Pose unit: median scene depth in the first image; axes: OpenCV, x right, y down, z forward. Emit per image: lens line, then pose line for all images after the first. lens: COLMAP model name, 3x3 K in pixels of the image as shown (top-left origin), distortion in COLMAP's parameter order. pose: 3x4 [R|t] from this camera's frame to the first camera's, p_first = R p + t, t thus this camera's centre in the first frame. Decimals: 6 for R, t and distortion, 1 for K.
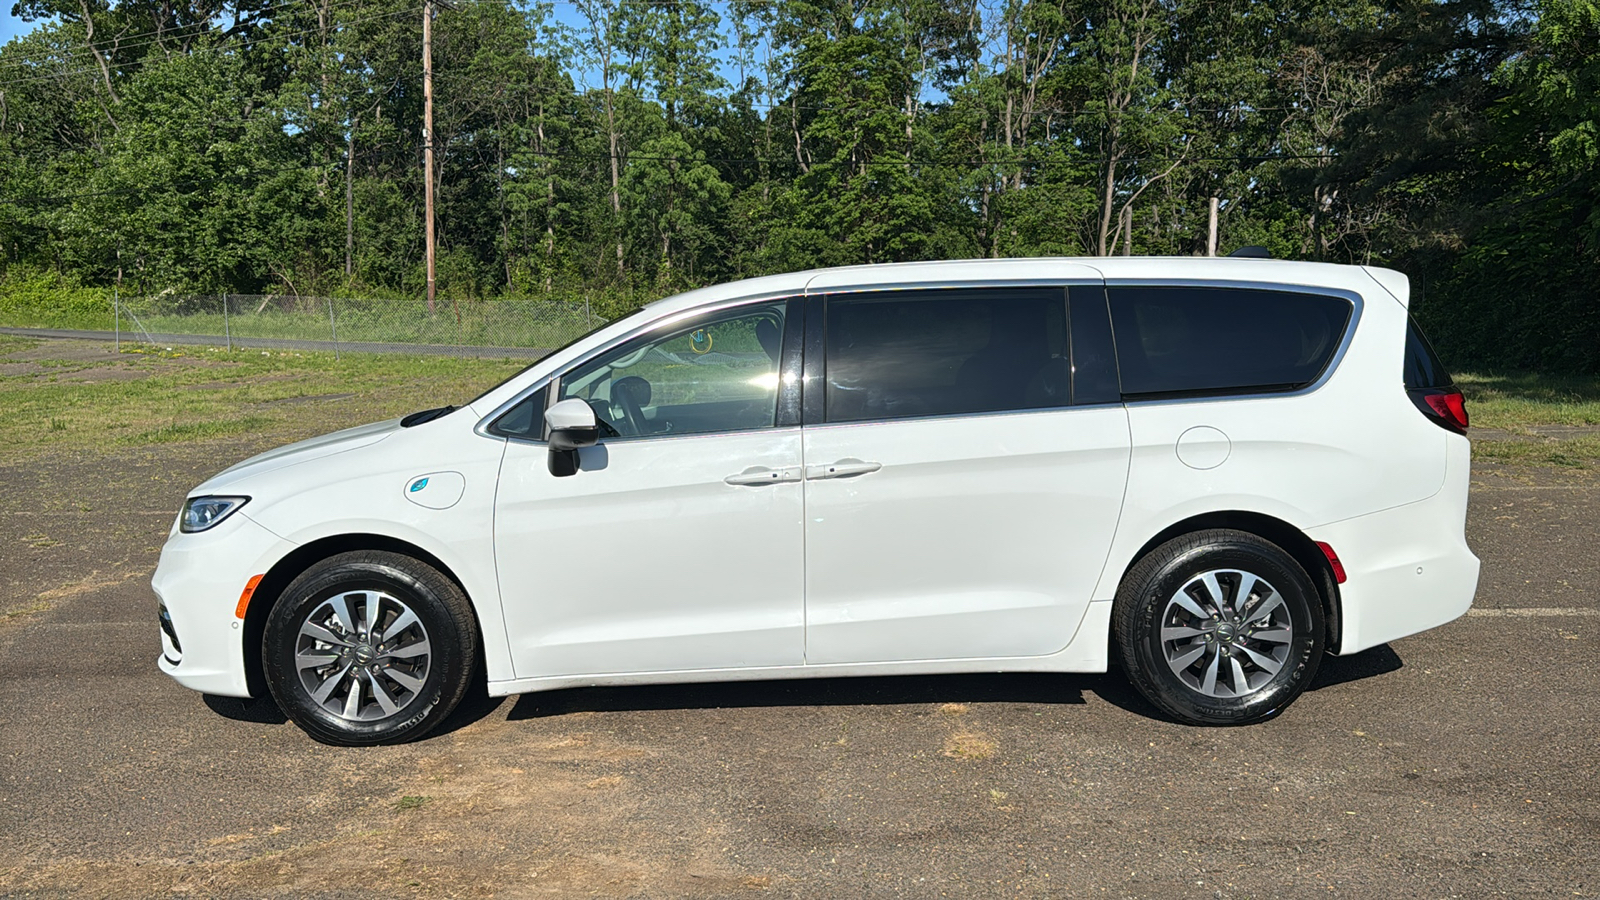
lens RADIAL K [[1383.5, 0, 799.6], [0, 1383.5, 474.7], [0, 0, 1]] dist [0.141892, -0.235108]
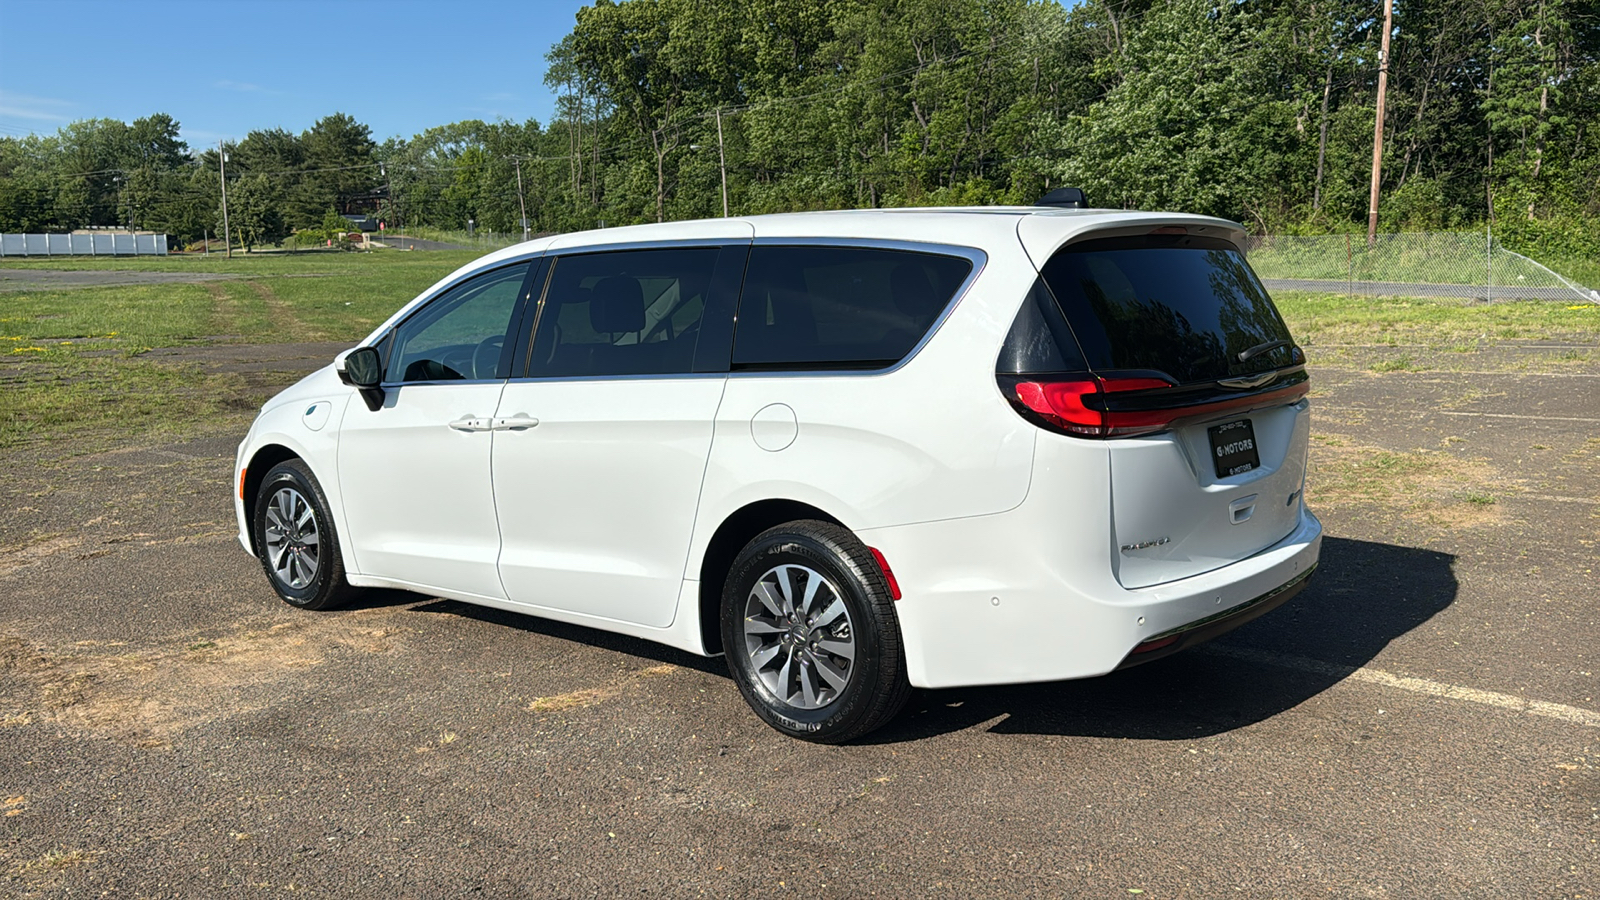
lens RADIAL K [[1393.3, 0, 800.0], [0, 1393.3, 450.0], [0, 0, 1]] dist [0.223096, -0.469718]
pose [[0.729746, 0.085160, -0.678394, 0.898097], [-0.066087, 0.996352, 0.053985, -0.053812], [0.680517, 0.005438, 0.732712, 0.342430]]
